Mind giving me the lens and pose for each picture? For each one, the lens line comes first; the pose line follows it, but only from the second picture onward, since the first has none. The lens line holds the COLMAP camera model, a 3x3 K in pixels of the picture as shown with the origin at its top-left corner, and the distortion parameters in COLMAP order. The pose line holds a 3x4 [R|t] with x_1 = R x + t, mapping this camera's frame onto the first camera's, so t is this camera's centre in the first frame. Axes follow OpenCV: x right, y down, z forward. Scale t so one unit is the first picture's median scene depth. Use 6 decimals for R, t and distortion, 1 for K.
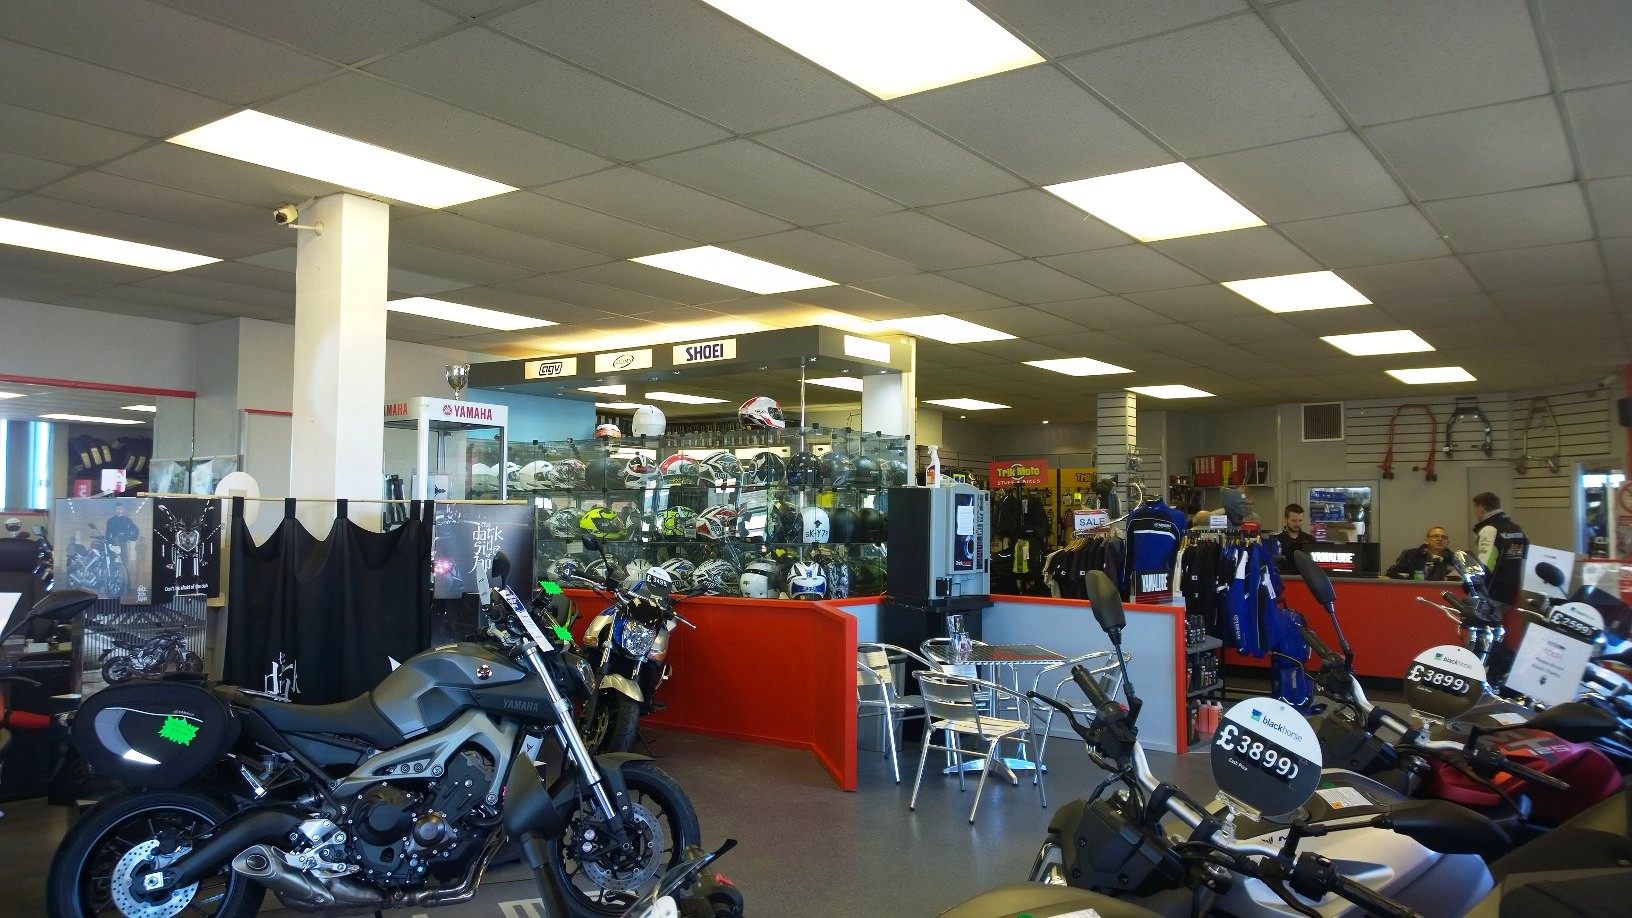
lens RADIAL K [[1187.1, 0, 805.4], [0, 1187.1, 456.5], [0, 0, 1]] dist [0.048223, -0.040007]
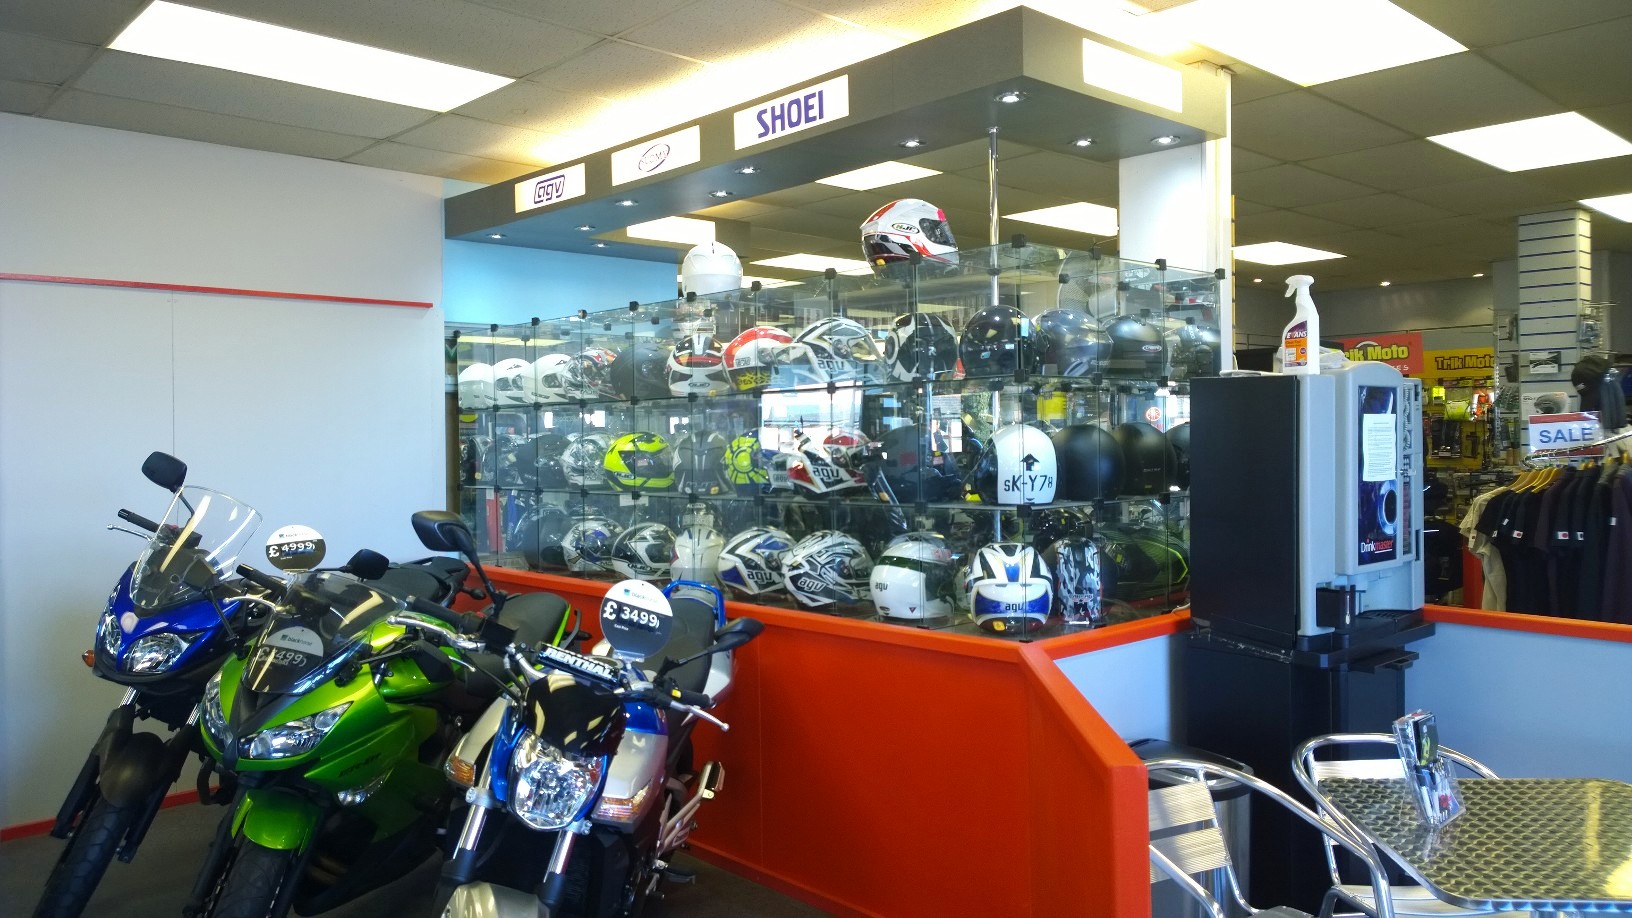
lens RADIAL K [[1187.1, 0, 798.1], [0, 1187.1, 427.3], [0, 0, 1]] dist [0.048223, -0.040007]
pose [[0.980398, -0.022440, -0.195747, 0.011162], [0.032372, 0.998338, 0.047687, 0.016491], [0.194351, -0.053089, 0.979494, 0.466697]]
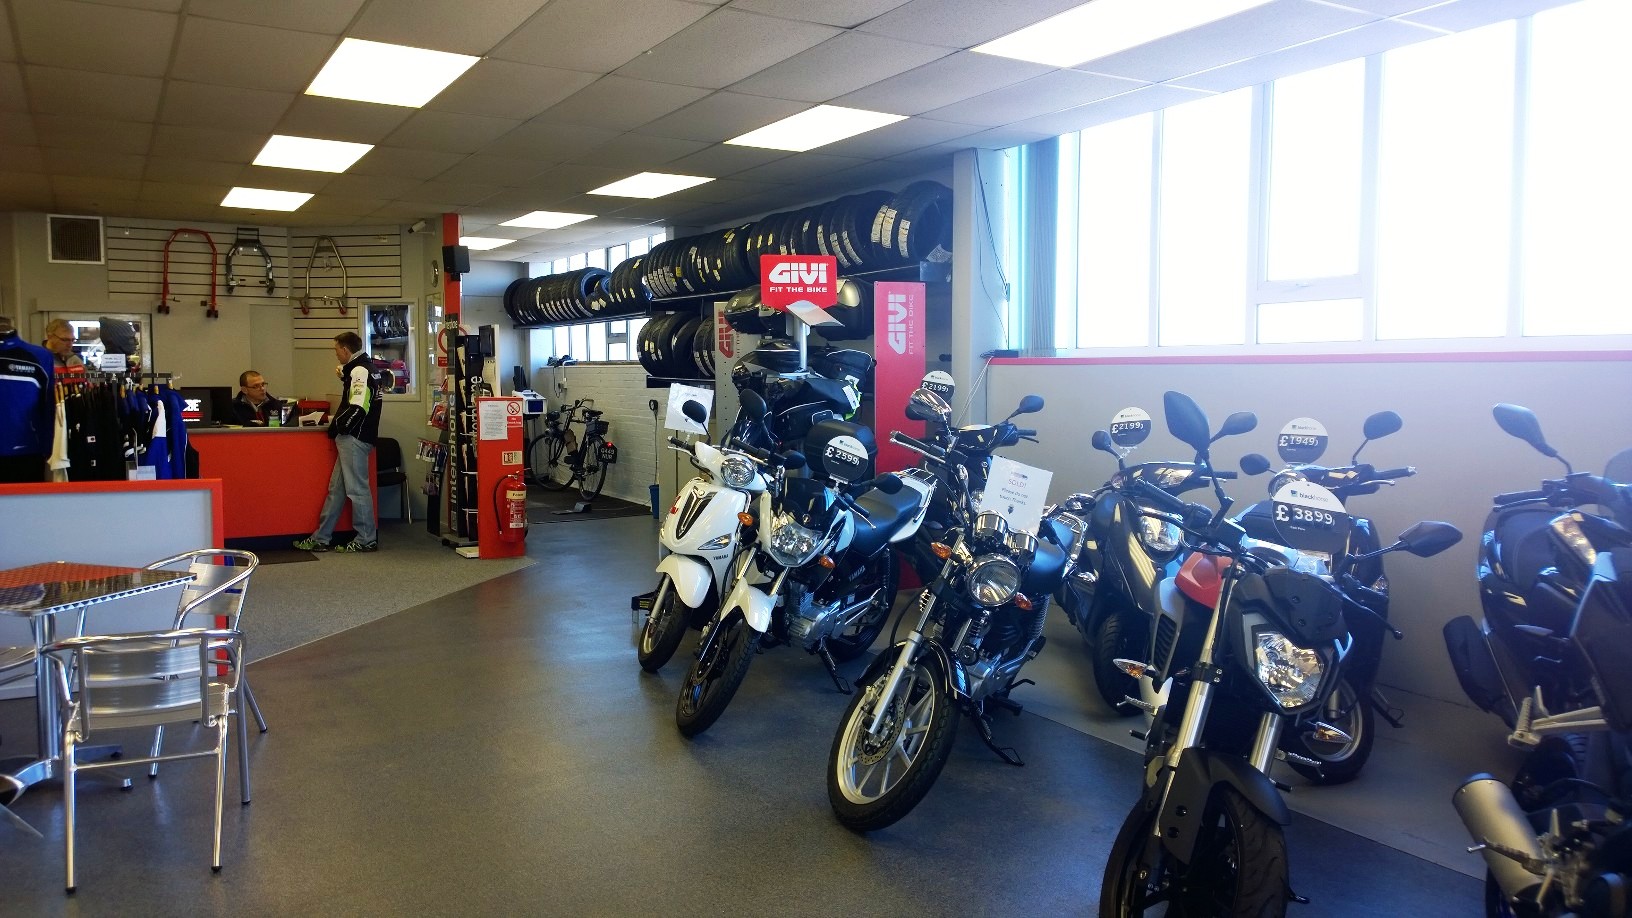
lens RADIAL K [[1187.1, 0, 801.3], [0, 1187.1, 412.7], [0, 0, 1]] dist [0.048223, -0.040007]
pose [[0.401126, -0.037872, 0.915240, -0.172978], [-0.048039, 0.996900, 0.062305, 0.019603], [-0.914762, -0.068959, 0.398063, 0.324295]]
